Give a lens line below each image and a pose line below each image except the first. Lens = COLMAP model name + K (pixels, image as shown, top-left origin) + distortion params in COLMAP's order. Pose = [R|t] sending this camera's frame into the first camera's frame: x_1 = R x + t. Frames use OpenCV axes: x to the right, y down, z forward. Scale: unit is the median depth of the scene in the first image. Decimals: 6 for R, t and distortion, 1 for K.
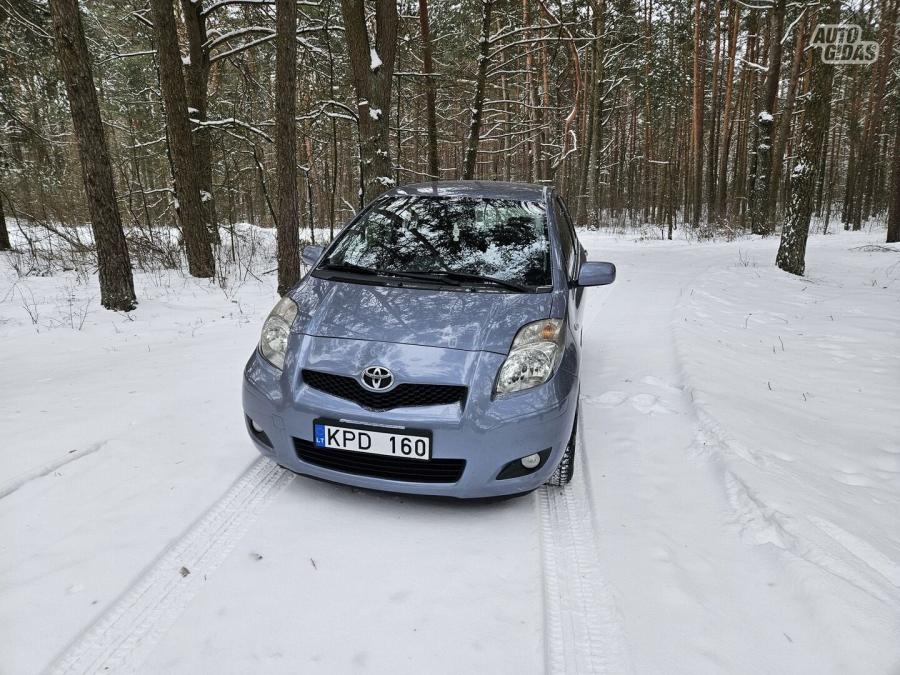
lens RADIAL K [[588.2, 0, 446.3], [0, 588.2, 346.0], [0, 0, 1]] dist [0.073265, -0.052775]
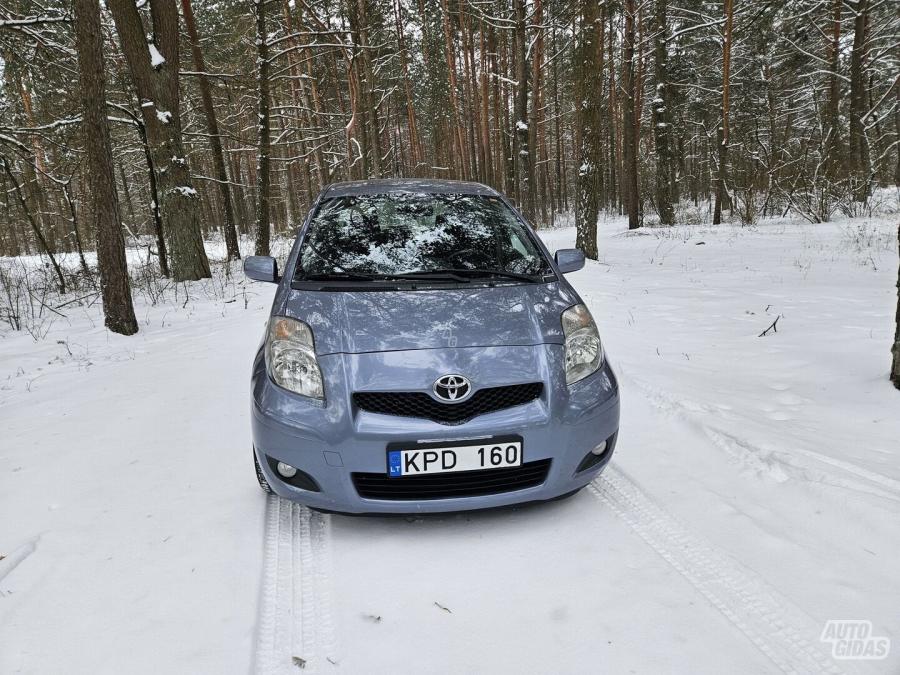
lens RADIAL K [[590.6, 0, 456.3], [0, 590.6, 343.3], [0, 0, 1]] dist [0.049980, -0.010848]
pose [[0.930511, -0.129337, 0.342669, -0.408516], [0.135073, 0.990810, 0.007183, -0.018599], [-0.340449, 0.039602, 0.939429, 0.142657]]
